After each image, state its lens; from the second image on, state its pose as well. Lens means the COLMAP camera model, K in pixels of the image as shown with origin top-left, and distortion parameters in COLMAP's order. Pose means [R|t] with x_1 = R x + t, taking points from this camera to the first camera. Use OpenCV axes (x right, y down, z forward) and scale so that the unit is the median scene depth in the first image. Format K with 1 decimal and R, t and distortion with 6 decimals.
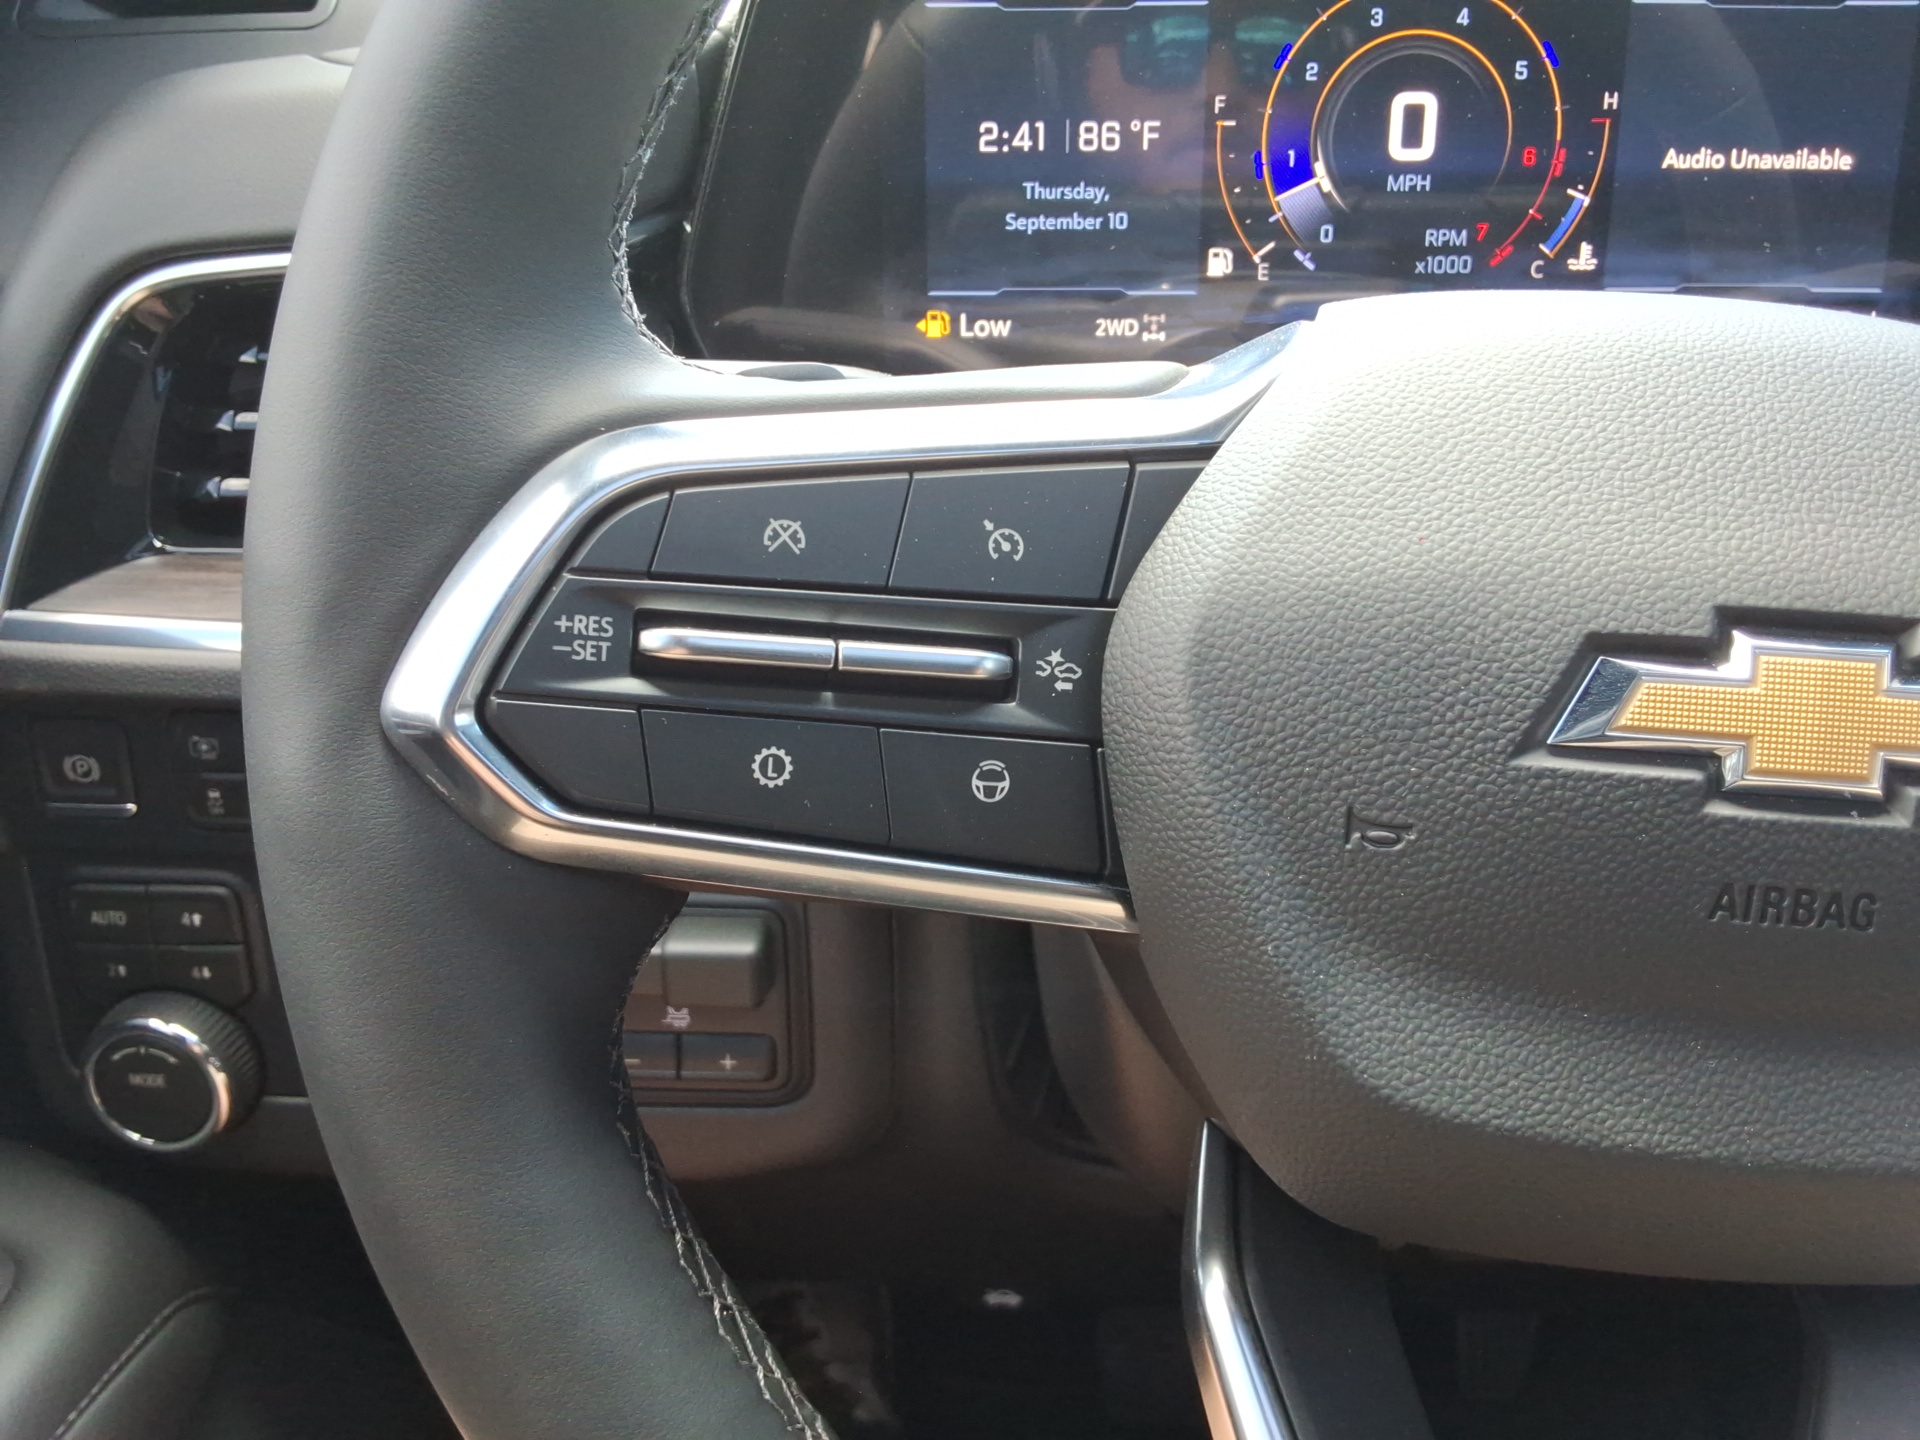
lens RADIAL K [[1563.0, 0, 973.2], [0, 1563.0, 699.6], [0, 0, 1]] dist [0.114228, -0.213717]
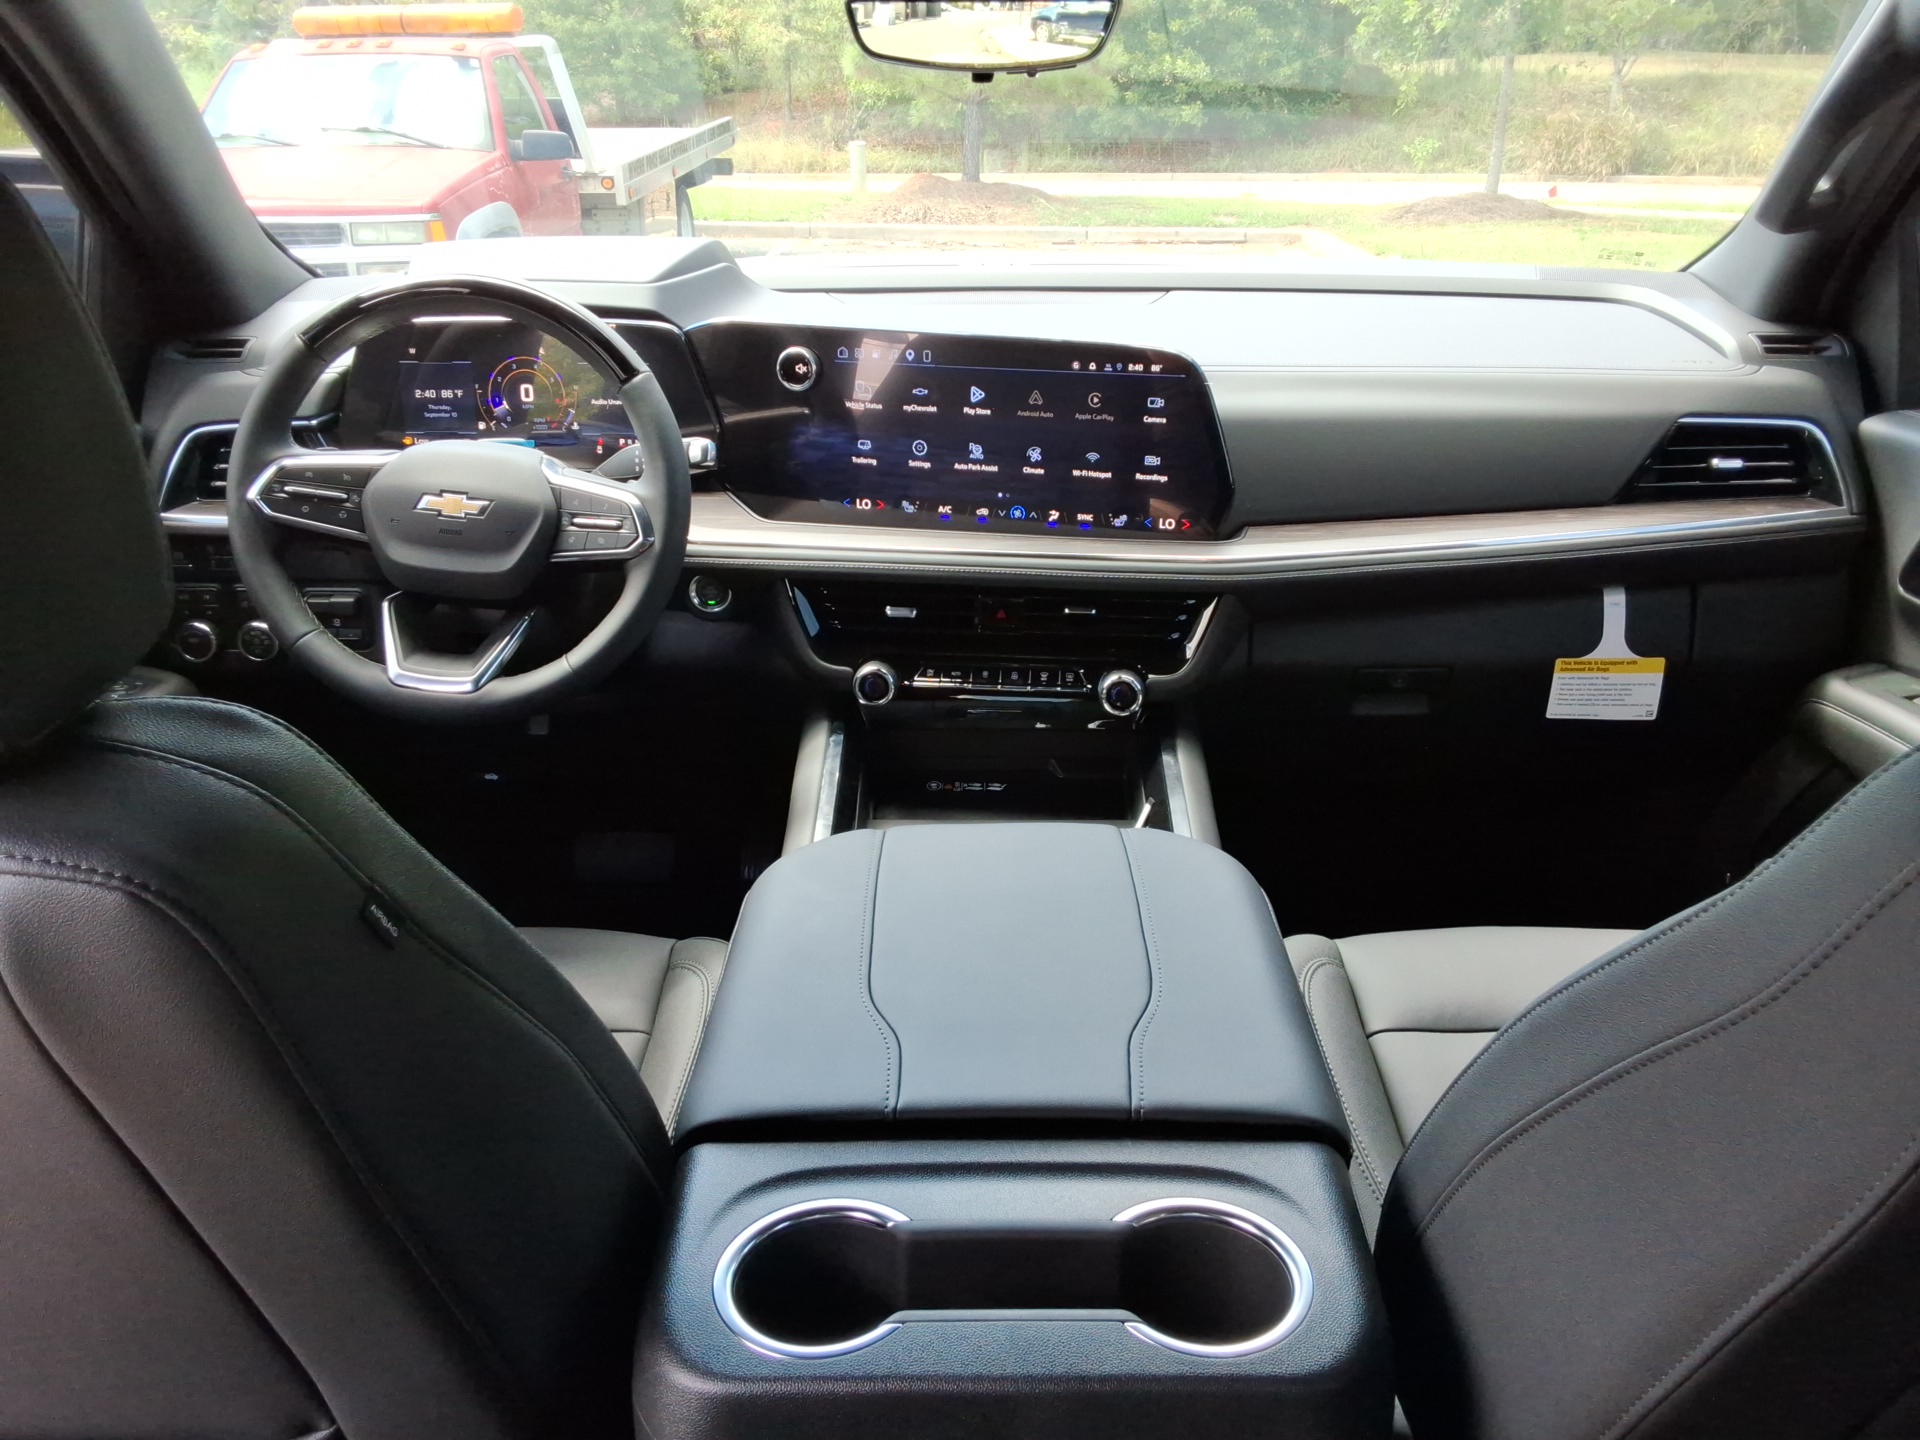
lens RADIAL K [[1664.1, 0, 1056.9], [0, 1664.1, 742.8], [0, 0, 1]] dist [0.138974, -0.238174]
pose [[0.998866, -0.010193, 0.046496, 1.385133], [0.011215, 0.999700, -0.021775, 0.616191], [-0.046260, 0.022272, 0.998681, -3.236934]]
